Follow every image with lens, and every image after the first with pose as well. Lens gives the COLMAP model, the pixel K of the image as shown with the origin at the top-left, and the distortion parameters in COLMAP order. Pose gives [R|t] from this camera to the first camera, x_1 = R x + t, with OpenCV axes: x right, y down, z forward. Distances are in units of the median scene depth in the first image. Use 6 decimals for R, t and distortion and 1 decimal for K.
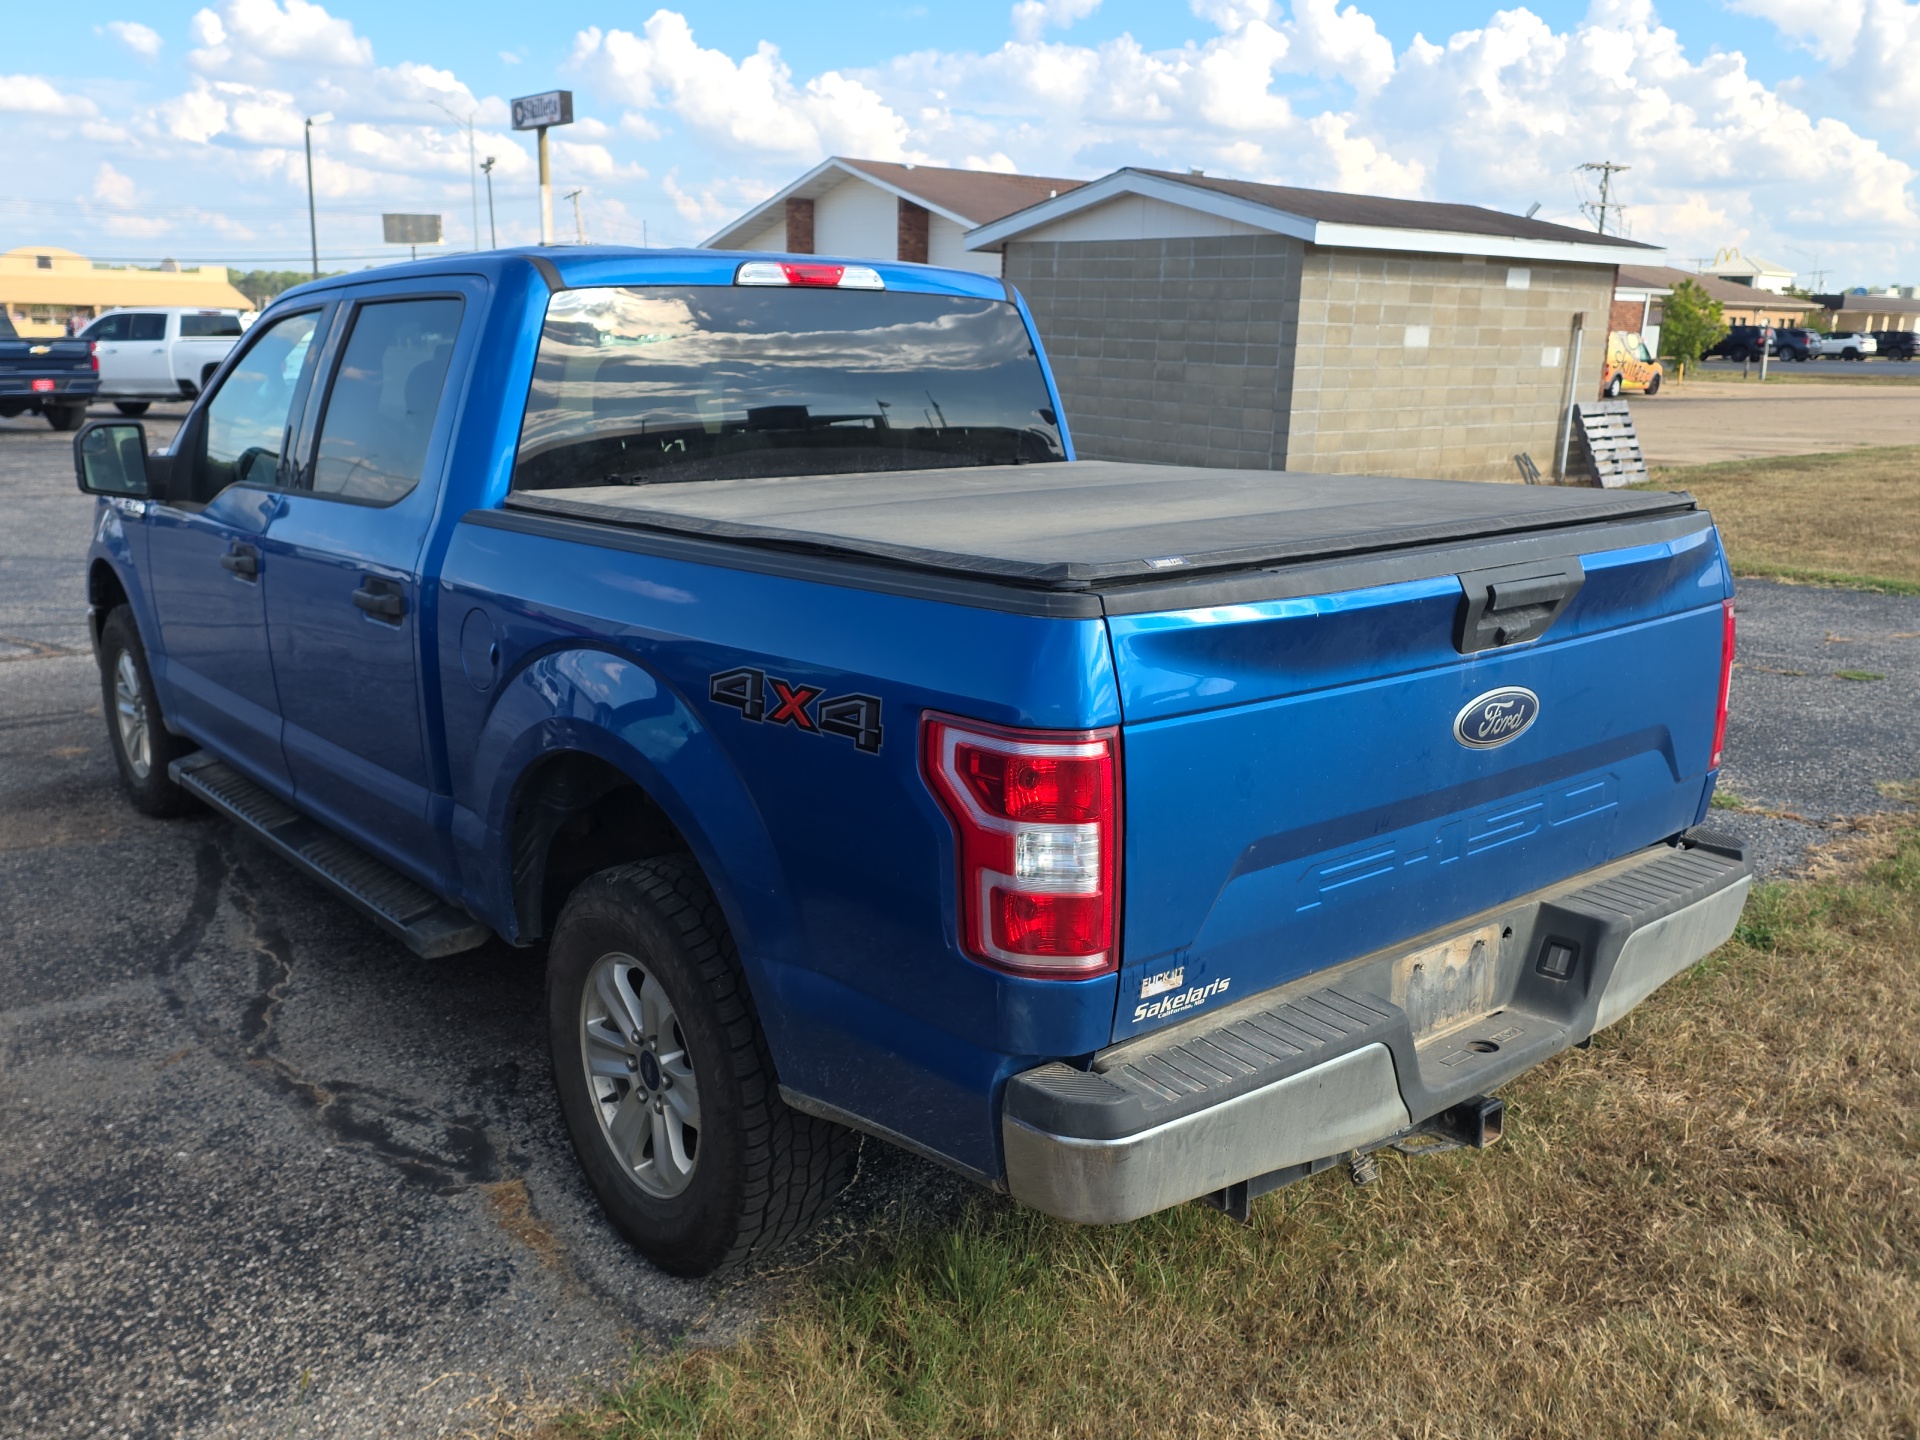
lens RADIAL K [[1625.8, 0, 971.2], [0, 1625.8, 723.0], [0, 0, 1]] dist [0.064949, -0.033768]
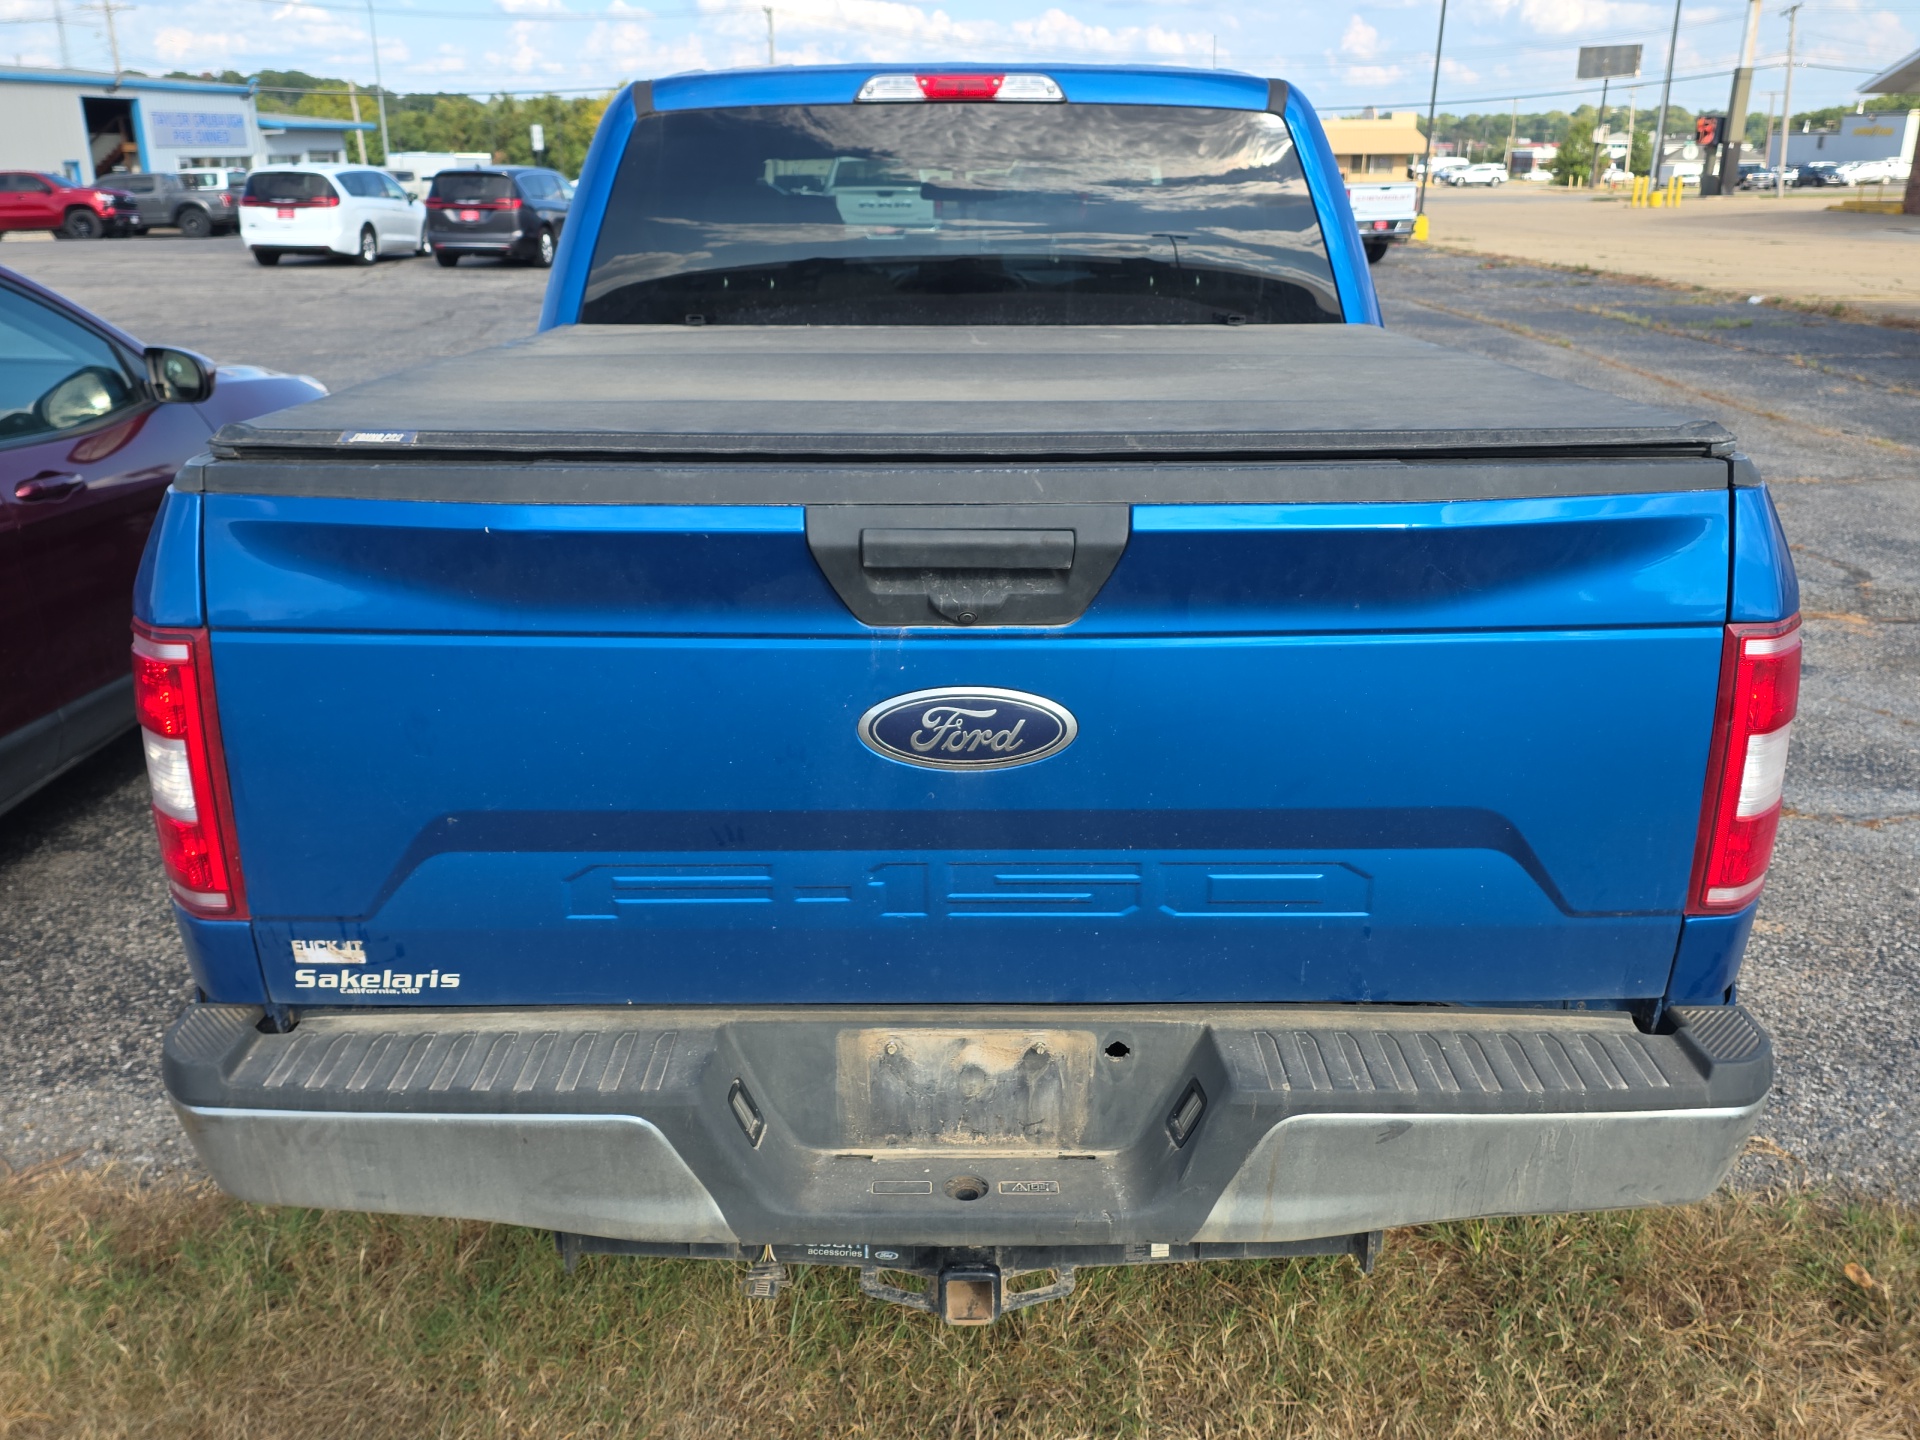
lens RADIAL K [[1625.4, 0, 960.0], [0, 1625.4, 720.0], [0, 0, 1]] dist [0.059846, -0.022797]
pose [[0.777893, 0.198135, -0.596343, 0.701121], [-0.146086, 0.980011, 0.135048, -0.094901], [0.611180, -0.017936, 0.791288, 0.456833]]
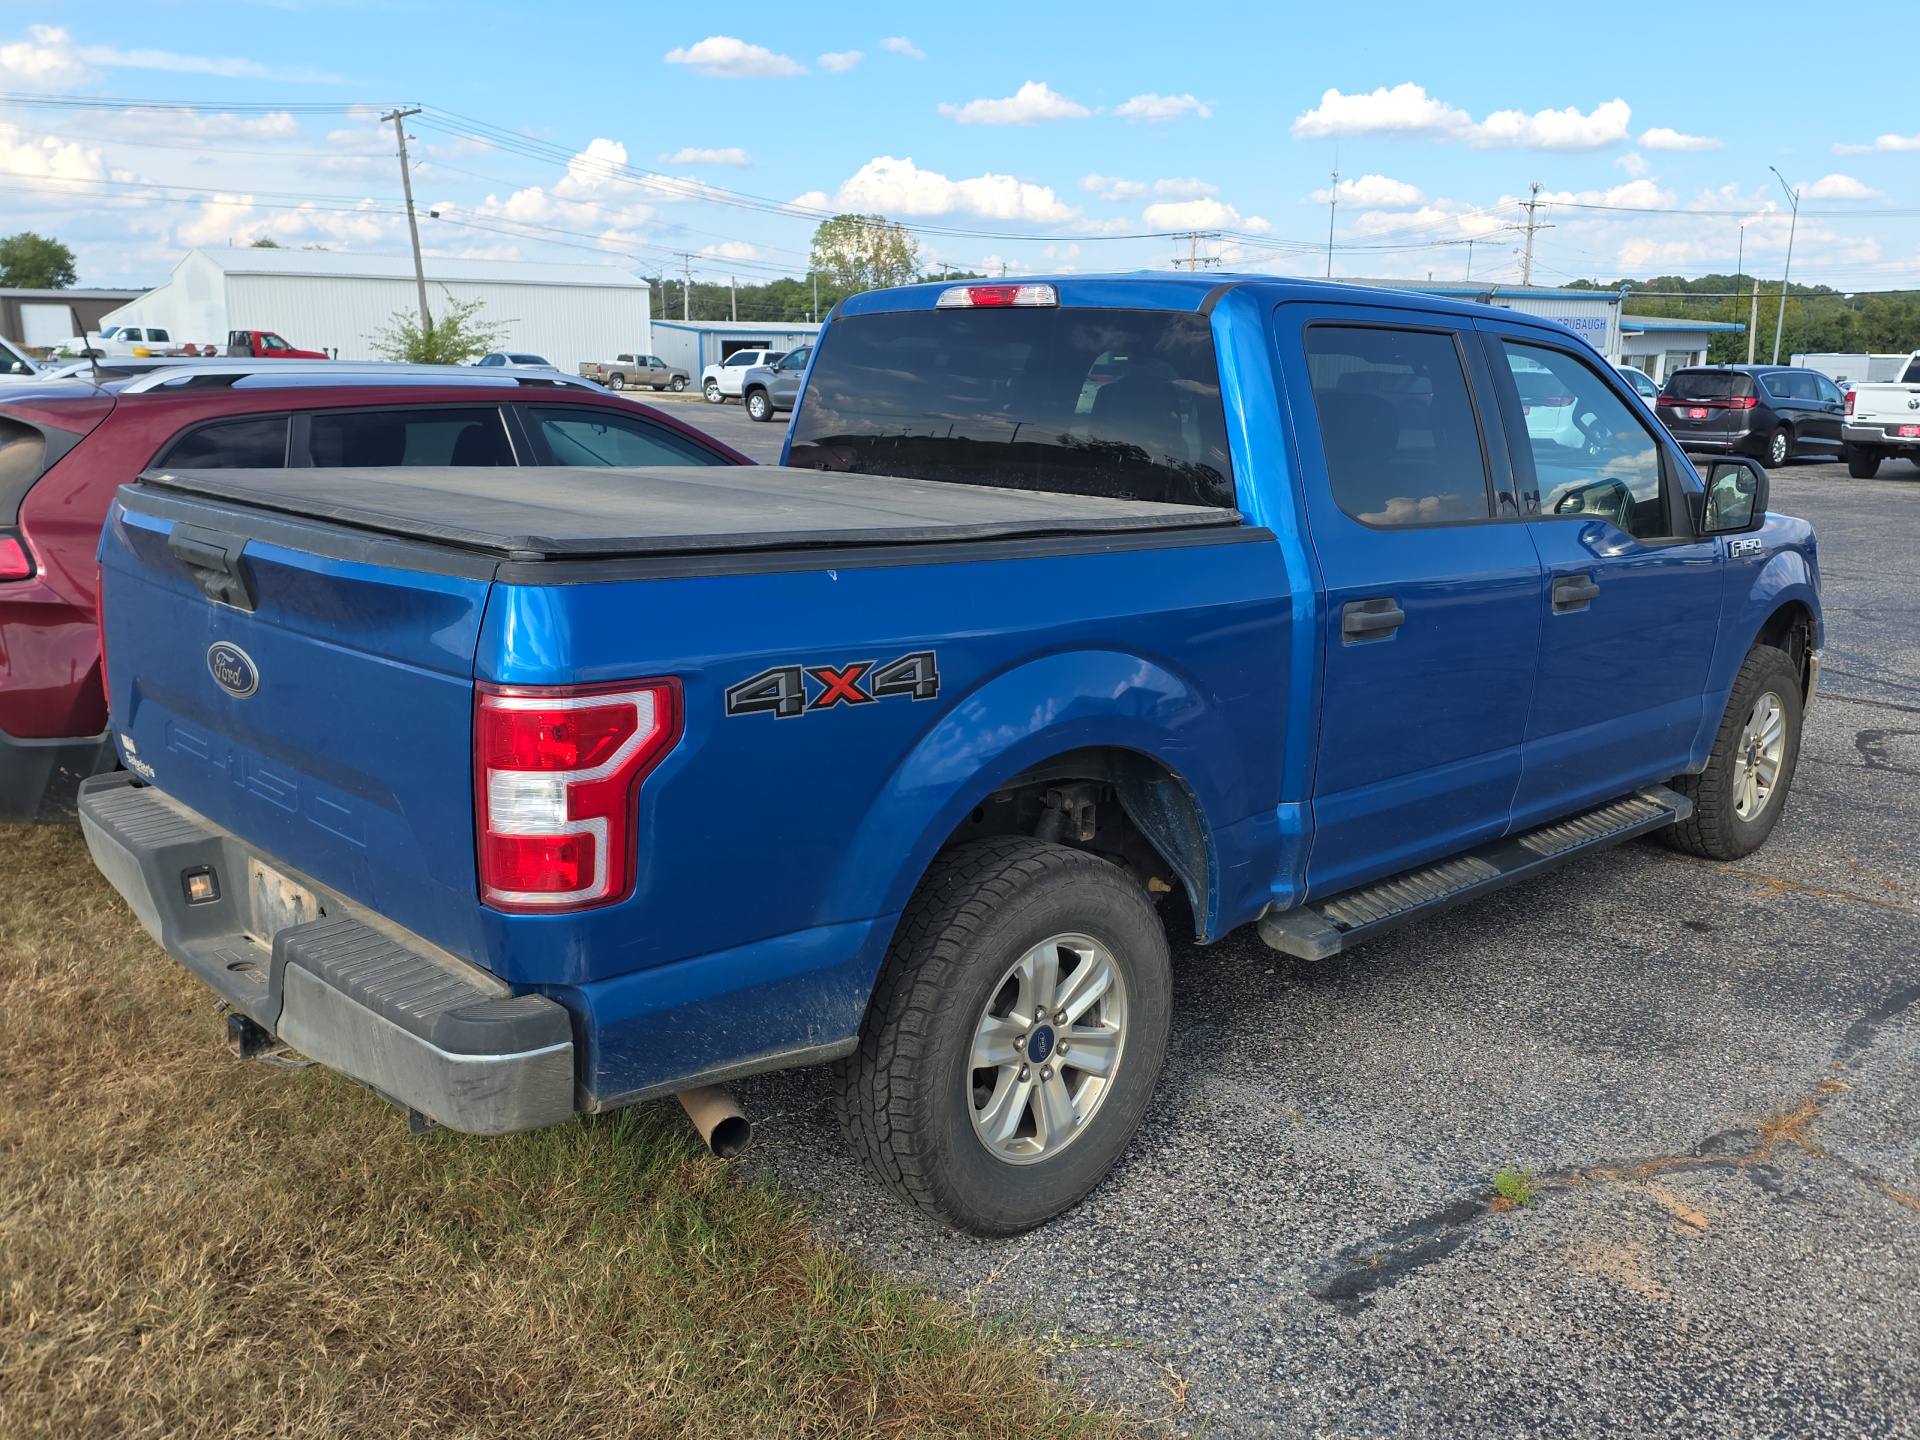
lens RADIAL K [[1625.8, 0, 971.2], [0, 1625.8, 723.0], [0, 0, 1]] dist [0.064949, -0.033768]
pose [[0.105377, 0.221749, -0.969393, 1.436498], [-0.257319, 0.947700, 0.188815, -0.303081], [0.960564, 0.229546, 0.156926, 1.286097]]
